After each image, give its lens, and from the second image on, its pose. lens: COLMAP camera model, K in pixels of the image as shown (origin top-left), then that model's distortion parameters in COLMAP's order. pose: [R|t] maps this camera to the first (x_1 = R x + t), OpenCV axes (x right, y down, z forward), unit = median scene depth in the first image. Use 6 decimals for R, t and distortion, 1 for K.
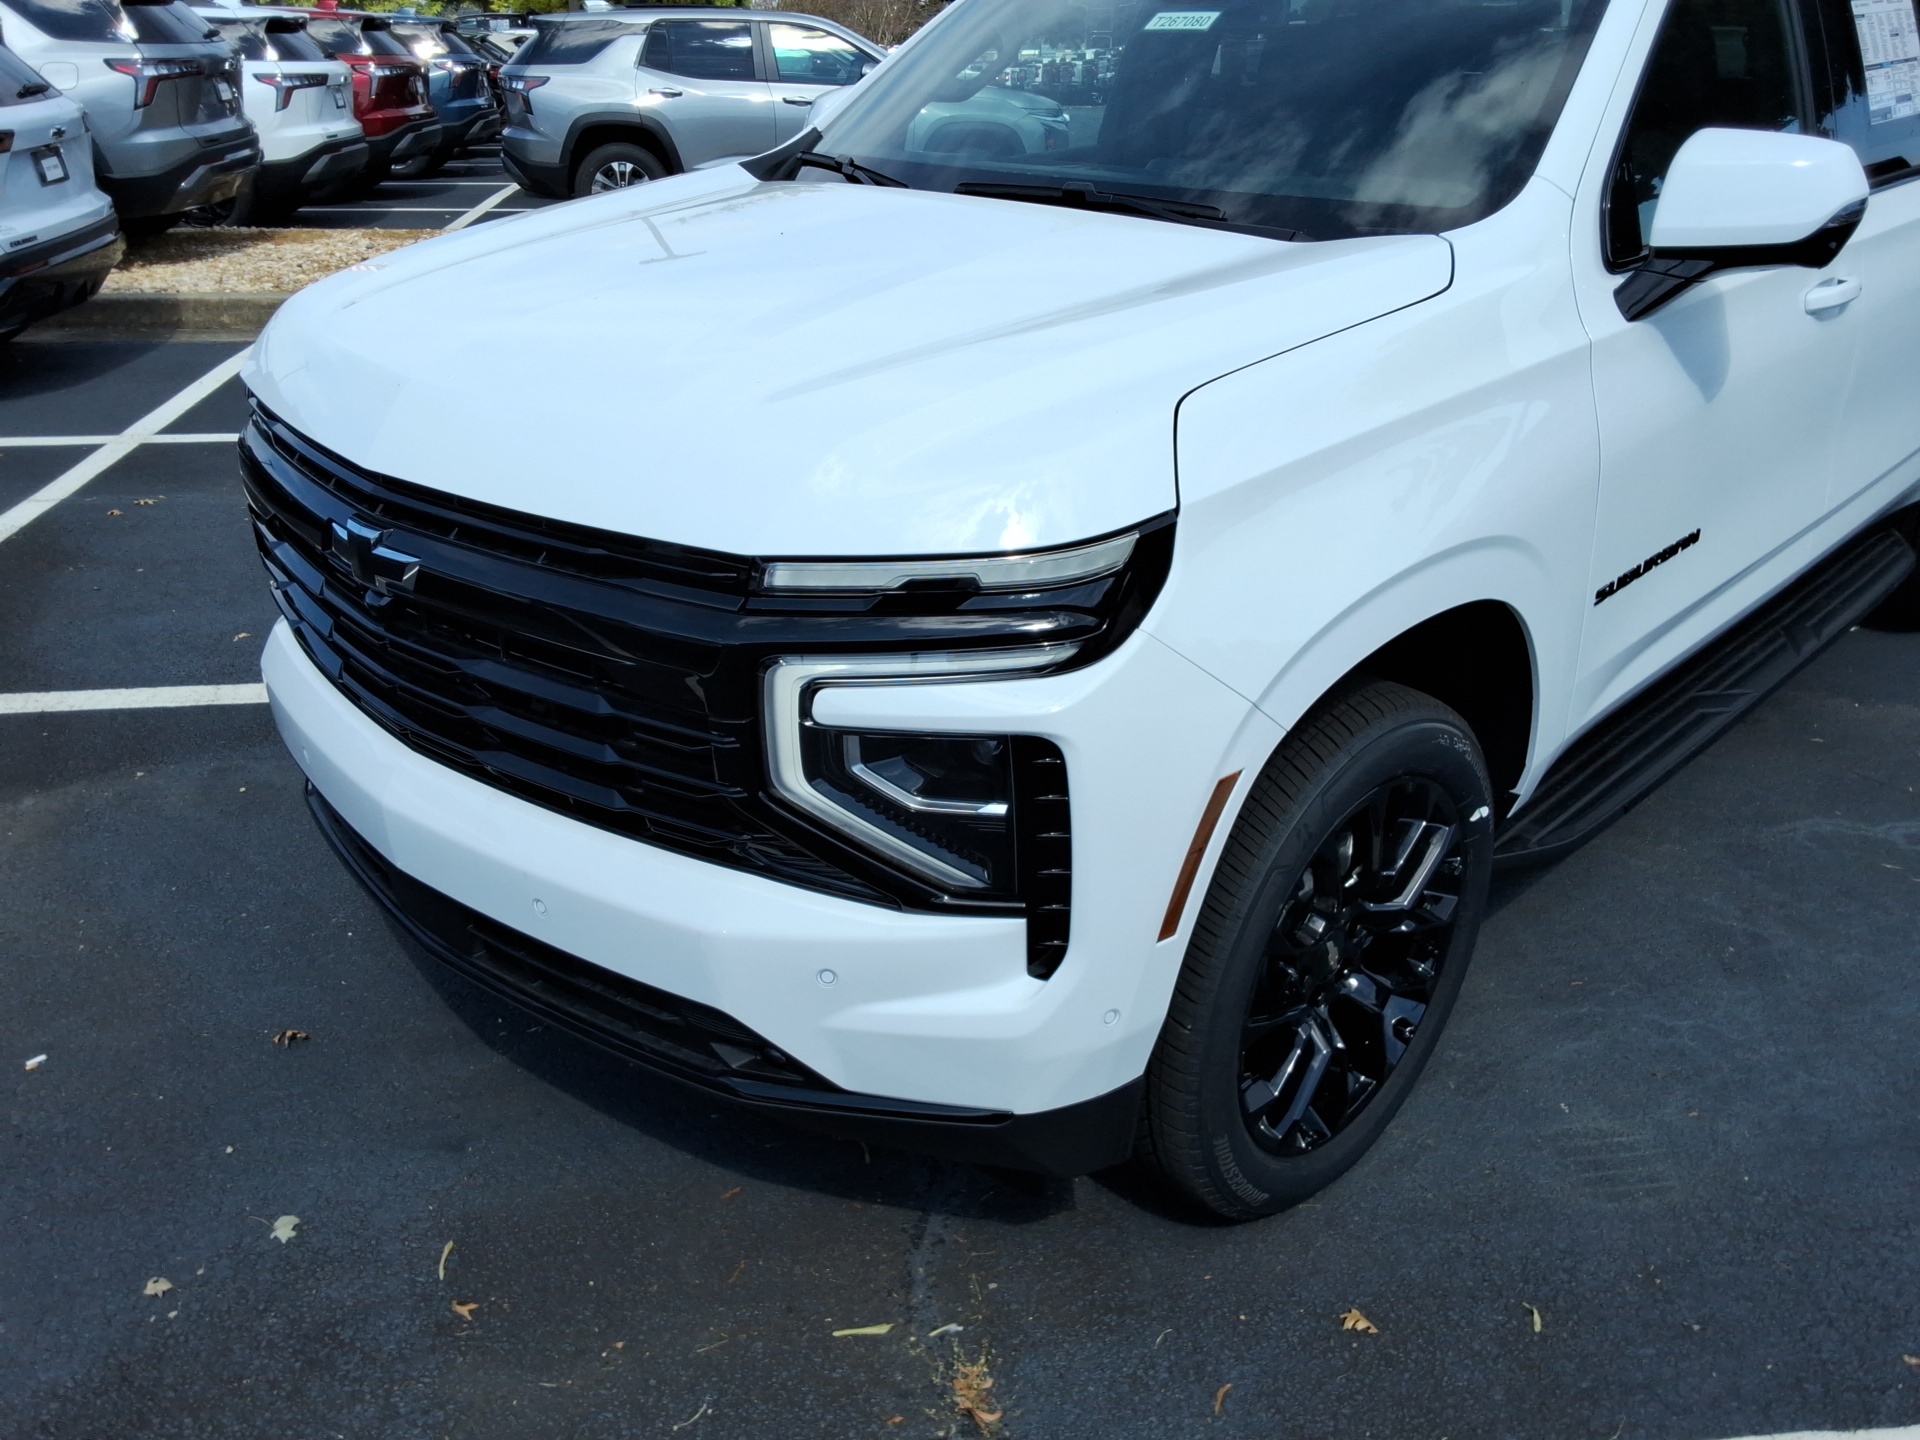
lens RADIAL K [[1591.1, 0, 959.5], [0, 1591.1, 660.5], [0, 0, 1]] dist [-0.005387, -0.017332]
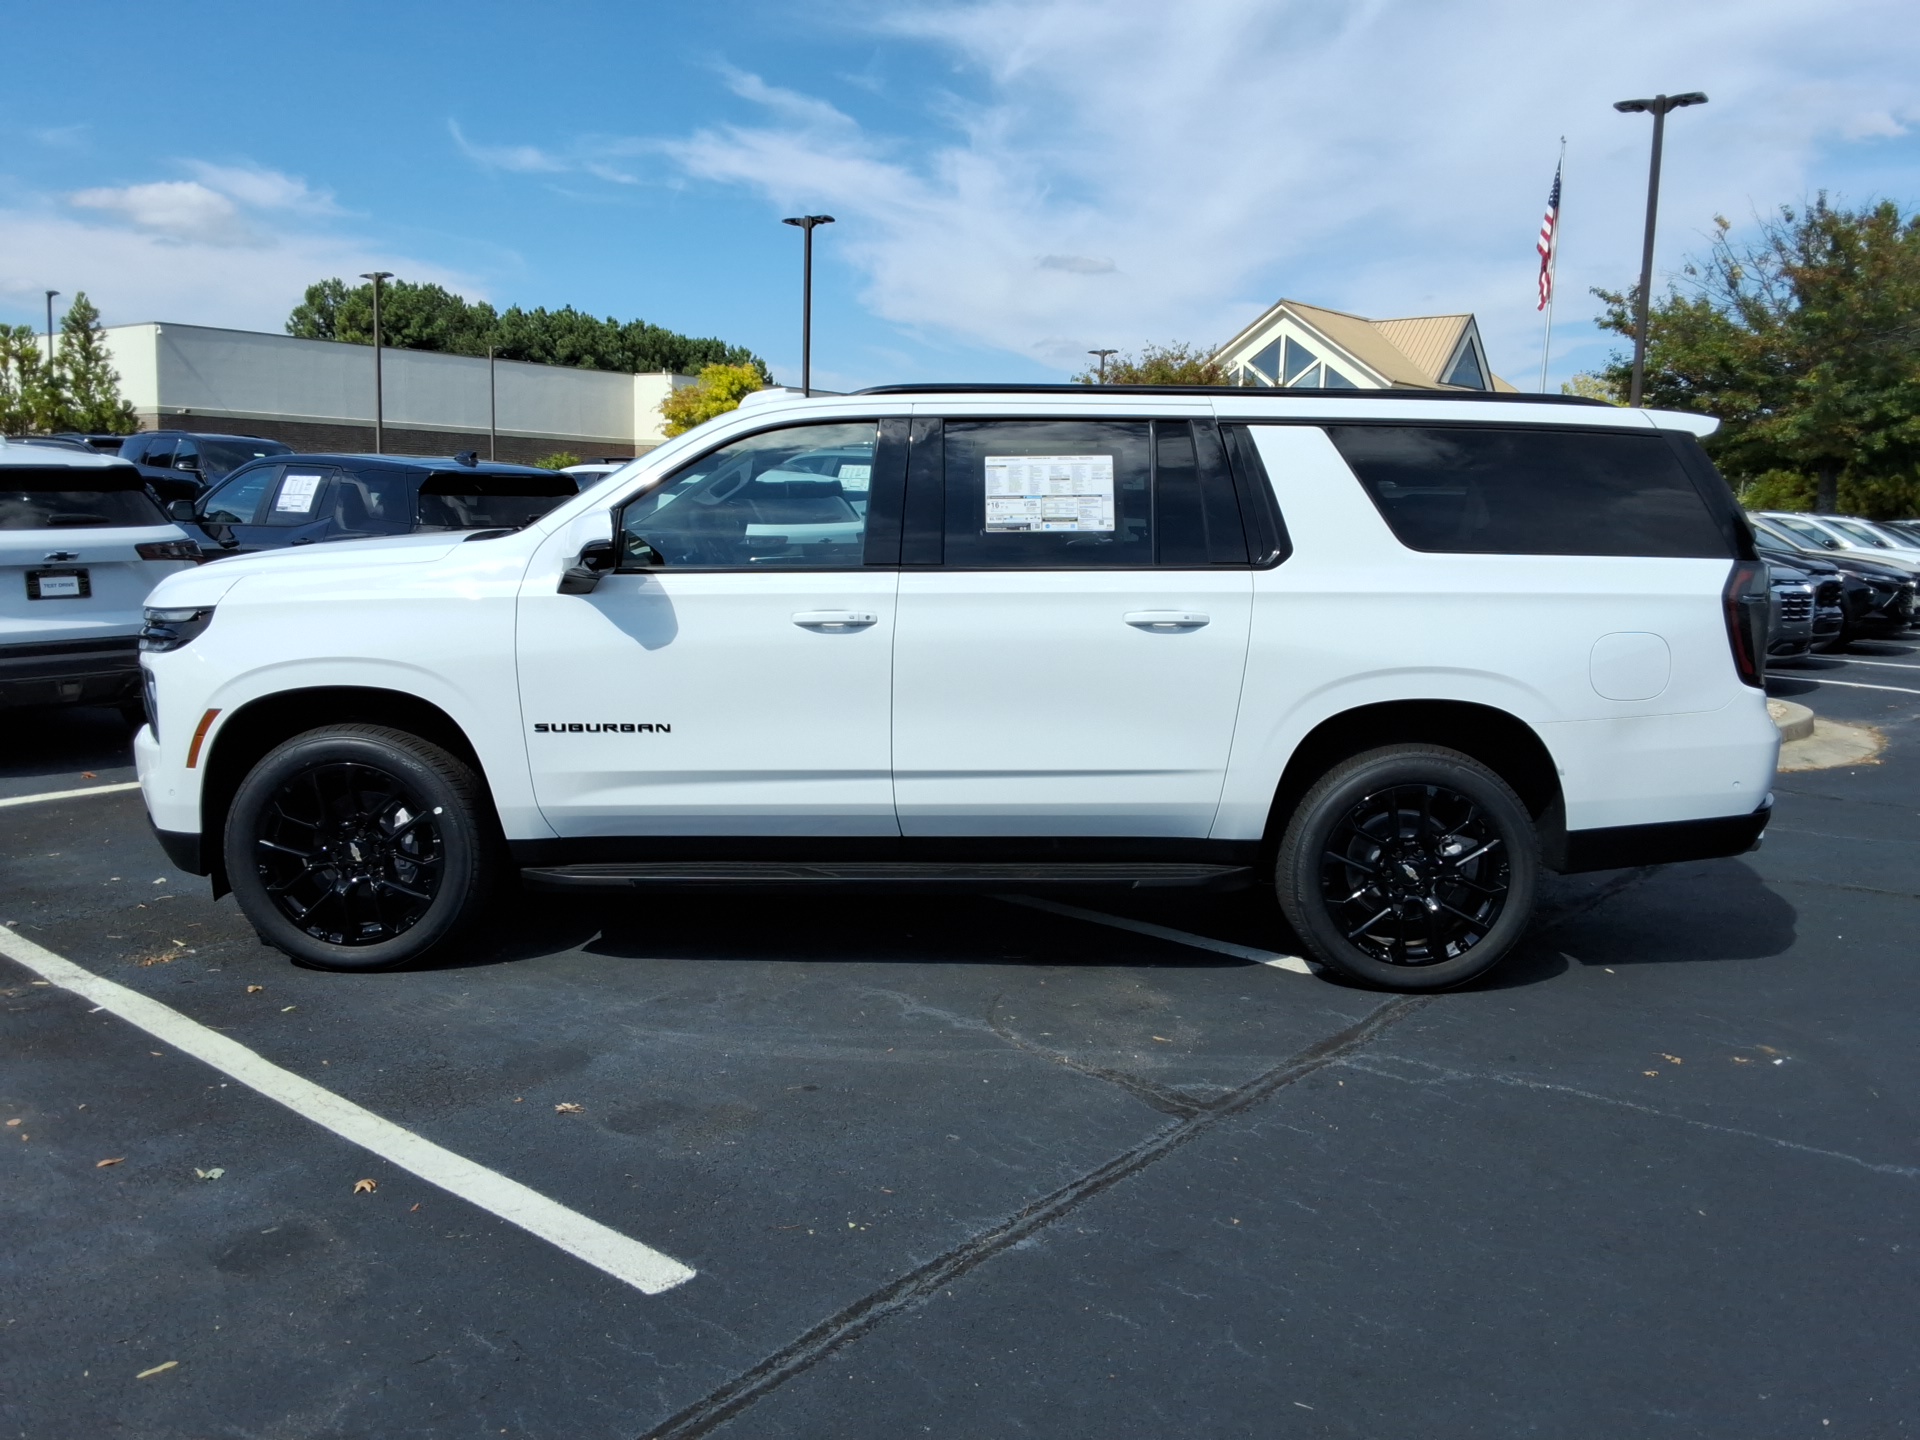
lens RADIAL K [[1547.7, 0, 976.1], [0, 1547.7, 691.7], [0, 0, 1]] dist [0.121384, -0.201233]
pose [[0.694434, 0.107321, -0.711508, 1.734416], [-0.292350, 0.945604, -0.142703, 0.027690], [0.657490, 0.307107, 0.688035, 0.013354]]
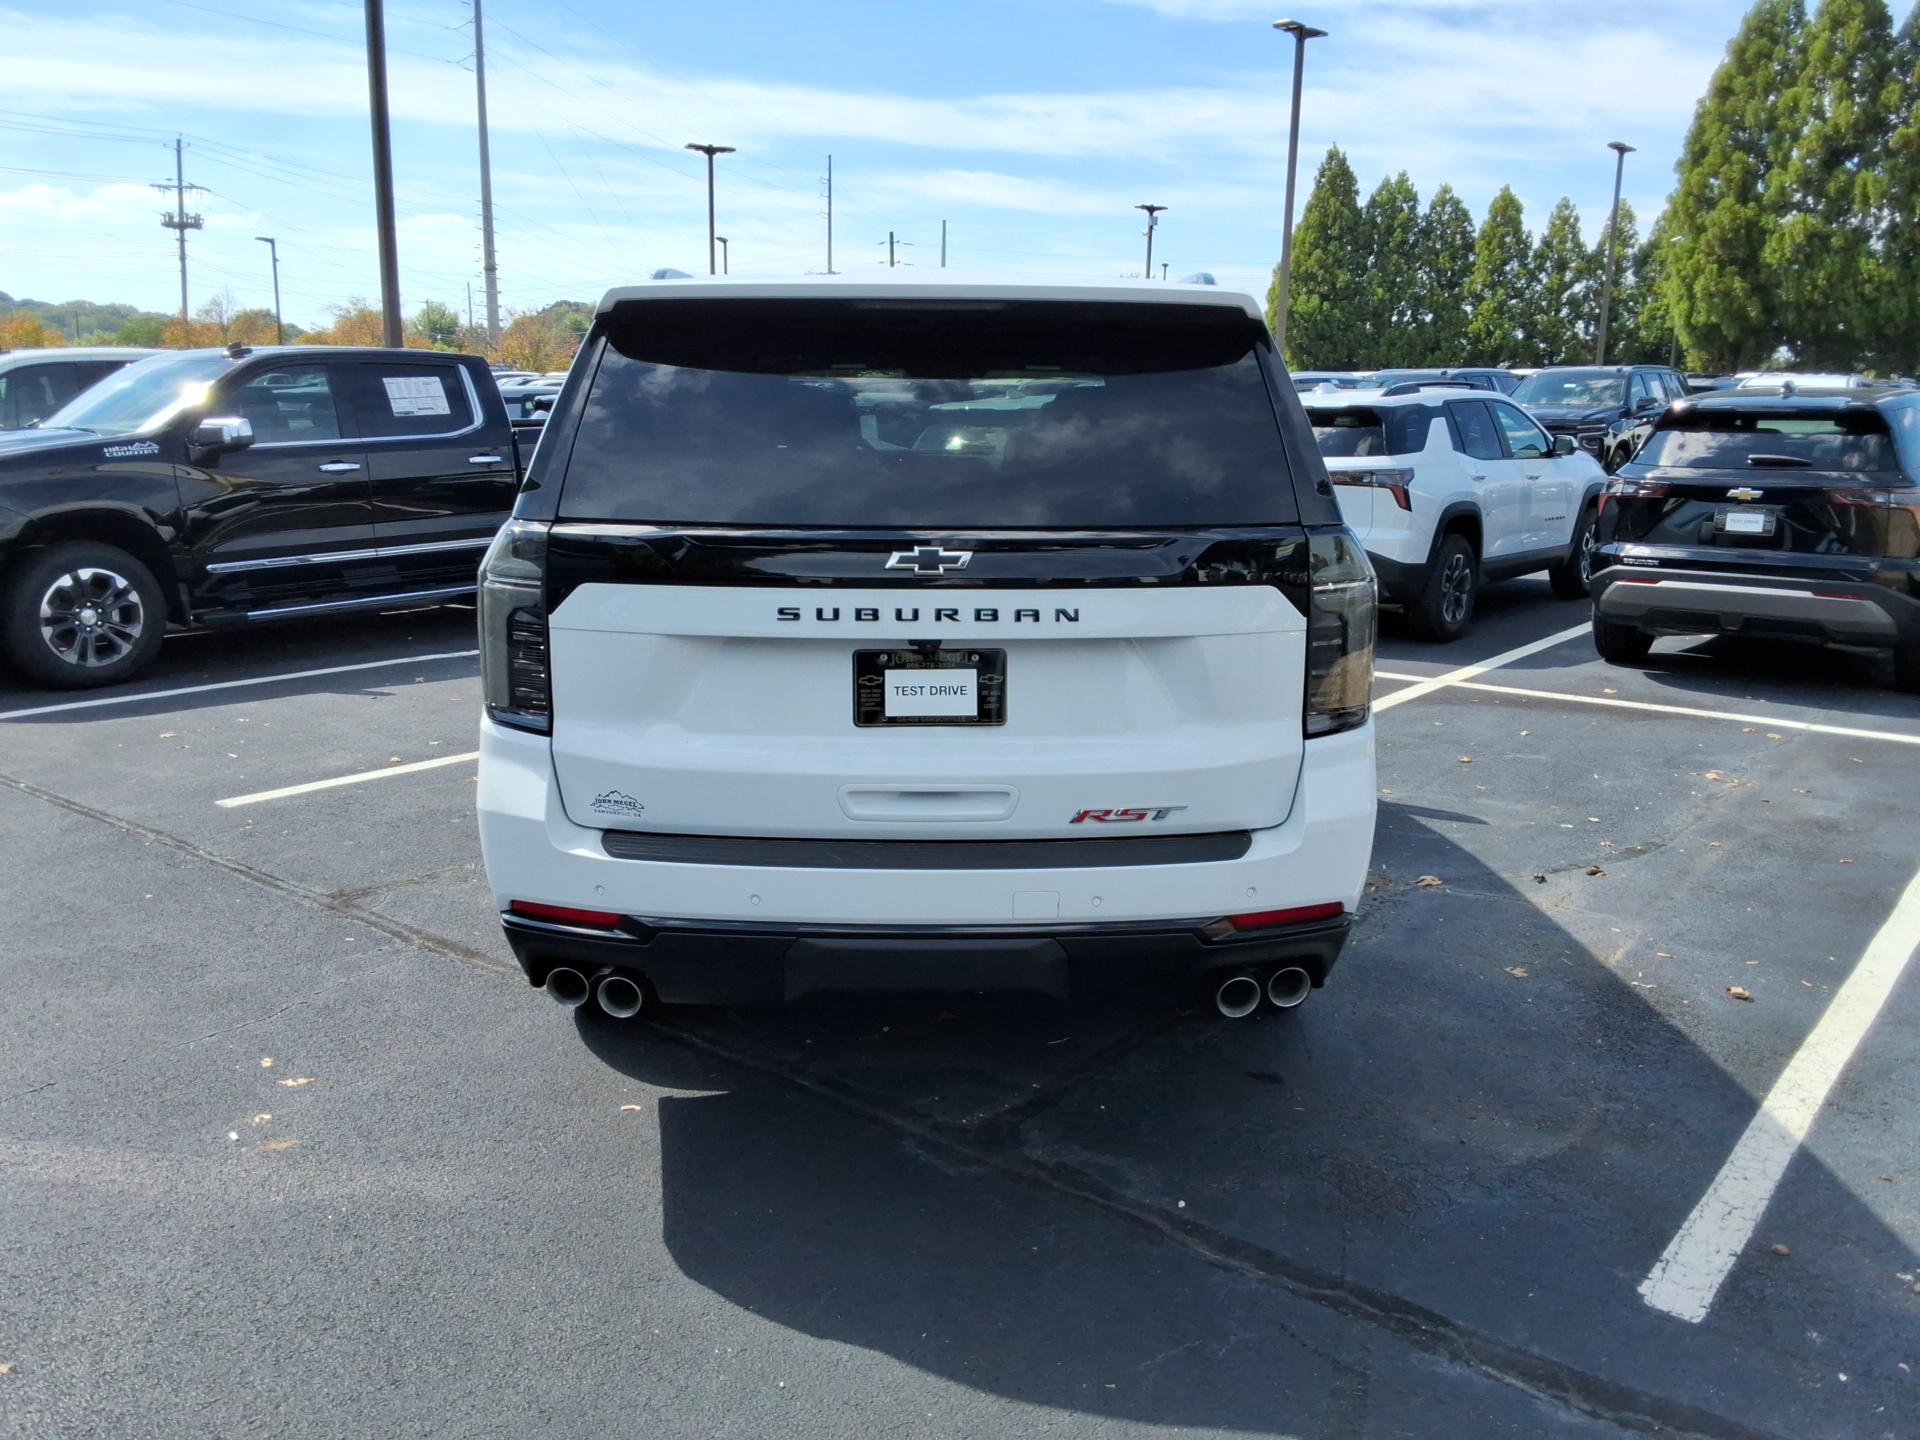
lens RADIAL K [[1547.7, 0, 976.1], [0, 1547.7, 691.7], [0, 0, 1]] dist [0.121384, -0.201233]
pose [[-0.708878, 0.125445, -0.694086, 1.621944], [-0.277260, 0.855281, 0.437747, -0.969253], [0.648551, 0.502751, -0.571509, 2.383467]]
